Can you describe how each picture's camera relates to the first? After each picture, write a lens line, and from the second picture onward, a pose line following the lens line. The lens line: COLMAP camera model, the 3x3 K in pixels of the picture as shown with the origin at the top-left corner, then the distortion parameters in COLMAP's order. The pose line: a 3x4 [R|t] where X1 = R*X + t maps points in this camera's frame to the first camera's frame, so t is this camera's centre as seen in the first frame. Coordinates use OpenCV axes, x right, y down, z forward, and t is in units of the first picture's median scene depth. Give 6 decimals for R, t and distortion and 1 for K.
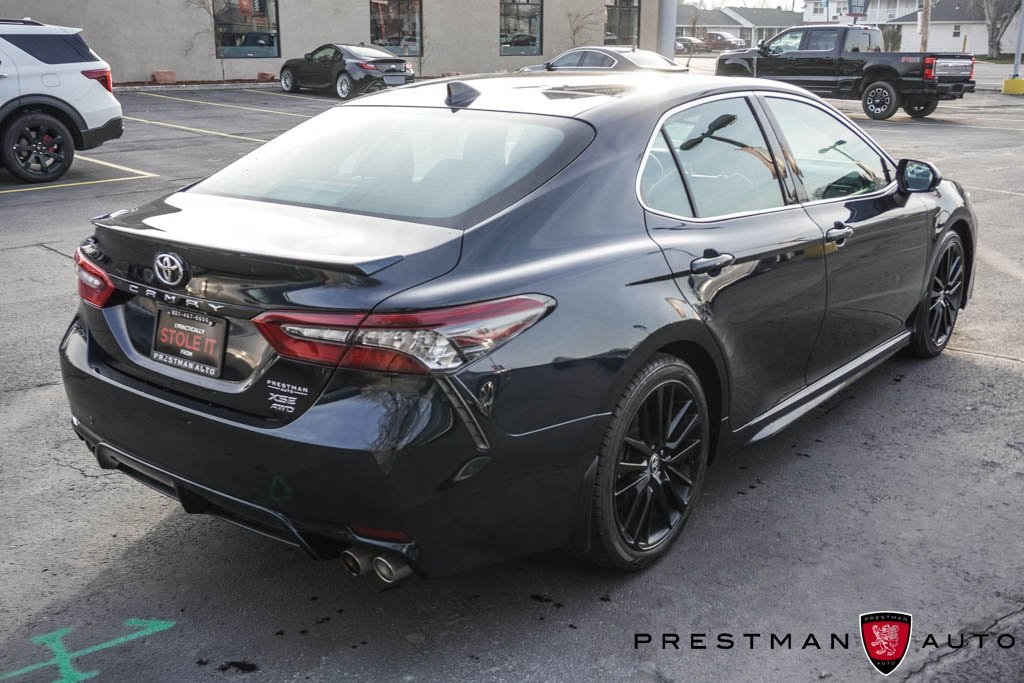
lens RADIAL K [[1069.6, 0, 513.6], [0, 1069.6, 341.1], [0, 0, 1]] dist [0.007961, 0.000000]
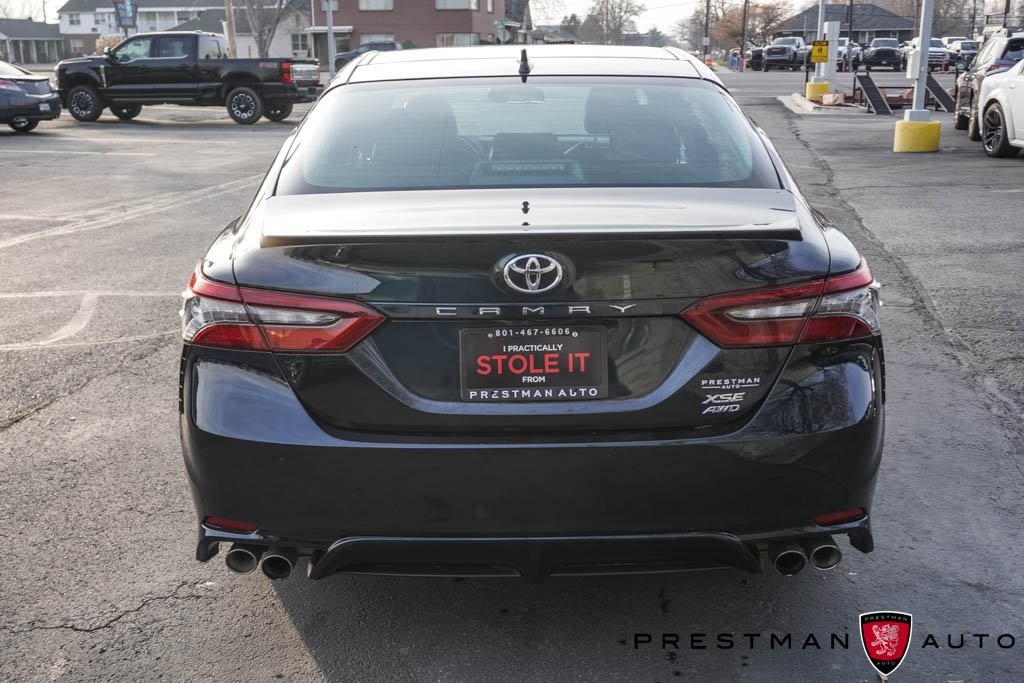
lens RADIAL K [[1069.6, 0, 511.2], [0, 1069.6, 342.3], [0, 0, 1]] dist [0.007961, 0.000000]
pose [[0.777519, -0.171997, 0.604882, -0.115204], [0.179531, 0.982550, 0.048616, -0.008302], [-0.602689, 0.070795, 0.794830, 0.056407]]
